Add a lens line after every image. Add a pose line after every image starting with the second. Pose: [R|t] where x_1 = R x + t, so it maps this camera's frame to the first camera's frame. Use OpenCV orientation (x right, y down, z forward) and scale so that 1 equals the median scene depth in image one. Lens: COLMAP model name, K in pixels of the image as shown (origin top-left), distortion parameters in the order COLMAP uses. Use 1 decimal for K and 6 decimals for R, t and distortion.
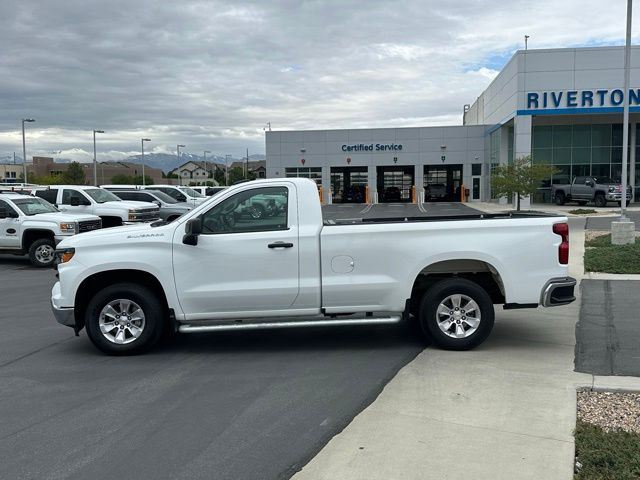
lens RADIAL K [[625.9, 0, 321.8], [0, 625.9, 229.6], [0, 0, 1]] dist [0.138456, -0.216532]
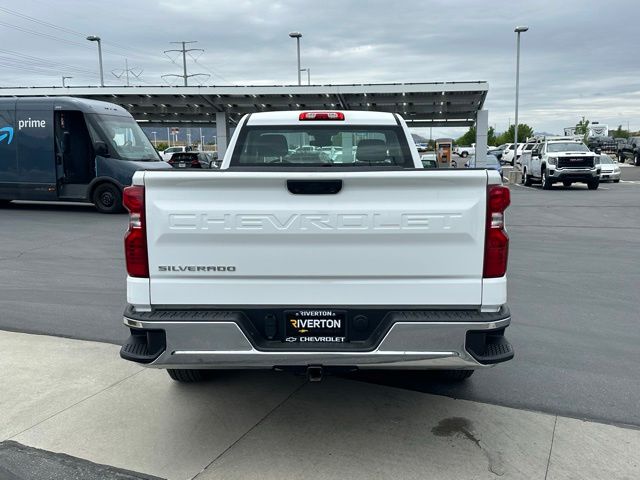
lens RADIAL K [[626.9, 0, 314.9], [0, 626.9, 241.5], [0, 0, 1]] dist [0.175347, -0.345799]
pose [[-0.033715, 0.144370, -0.988949, 0.829148], [-0.039721, 0.988536, 0.145664, -0.041487], [0.998642, 0.044194, -0.027594, 1.147492]]
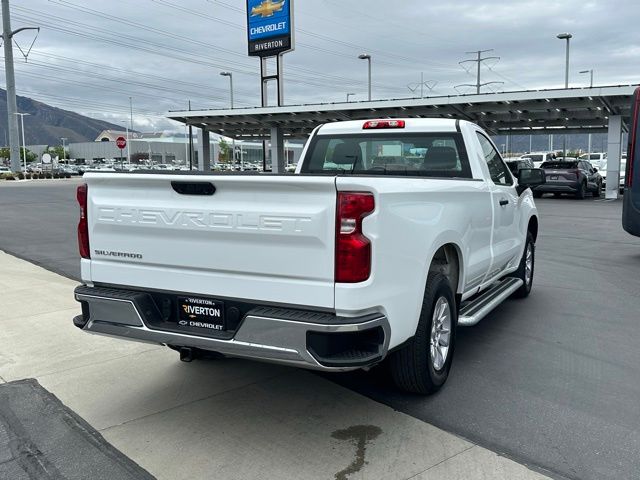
lens RADIAL K [[626.9, 0, 314.9], [0, 626.9, 241.5], [0, 0, 1]] dist [0.175347, -0.345799]
pose [[-0.464387, 0.113757, -0.878296, 0.787015], [-0.038373, 0.988200, 0.148282, -0.050885], [0.884801, 0.102563, -0.454542, 1.442794]]
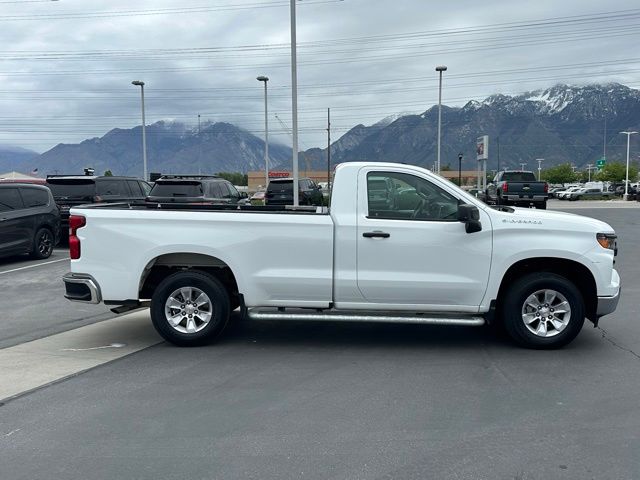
lens RADIAL K [[626.9, 0, 314.9], [0, 626.9, 241.5], [0, 0, 1]] dist [0.175347, -0.345799]
pose [[-0.999438, 0.015441, 0.029739, -0.004803], [0.019219, 0.991165, 0.131234, -0.100282], [-0.027449, 0.131732, -0.990905, 2.195043]]
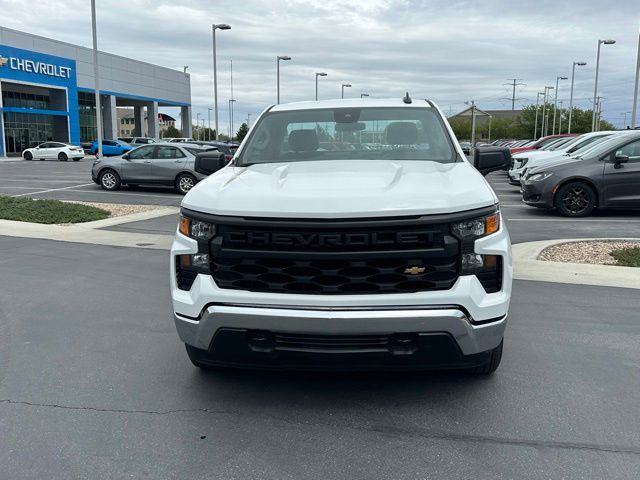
lens RADIAL K [[626.9, 0, 314.9], [0, 626.9, 241.5], [0, 0, 1]] dist [0.175347, -0.345799]
pose [[0.115220, -0.136721, 0.983886, -0.929008], [0.056866, 0.989766, 0.130879, -0.016883], [-0.991711, 0.040870, 0.121816, 1.079468]]
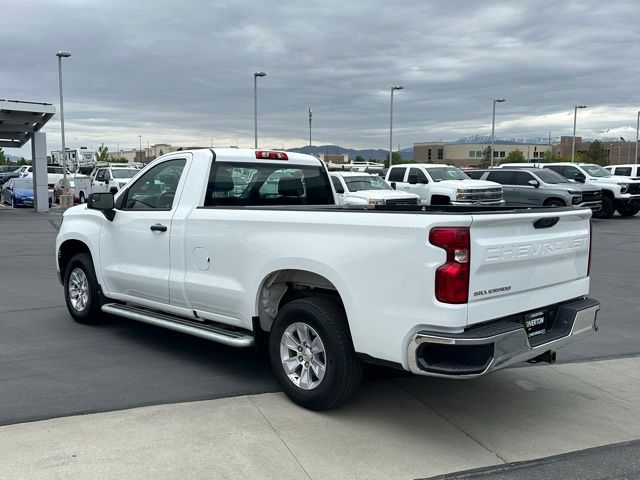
lens RADIAL K [[626.9, 0, 314.9], [0, 626.9, 241.5], [0, 0, 1]] dist [0.175347, -0.345799]
pose [[0.689267, 0.089923, -0.718906, 0.685221], [-0.054254, 0.995888, 0.072551, -0.030026], [0.722473, -0.011004, 0.691311, 0.551767]]
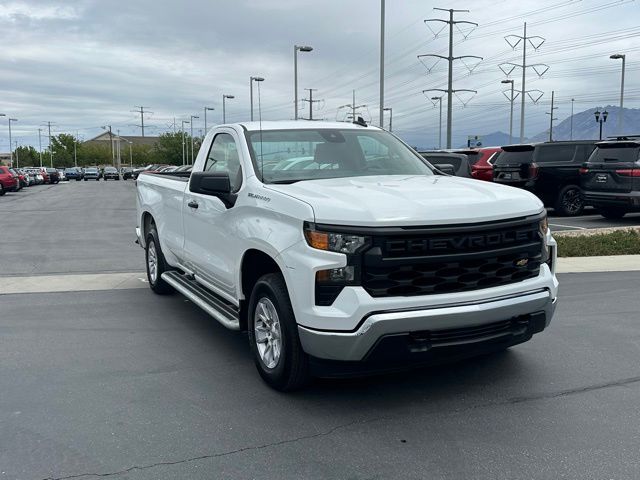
lens RADIAL K [[626.9, 0, 314.9], [0, 626.9, 241.5], [0, 0, 1]] dist [0.175347, -0.345799]
pose [[-0.435054, -0.085303, 0.896355, -0.886126], [0.068632, 0.989464, 0.127475, -0.034336], [-0.897785, 0.116977, -0.424616, 1.490642]]
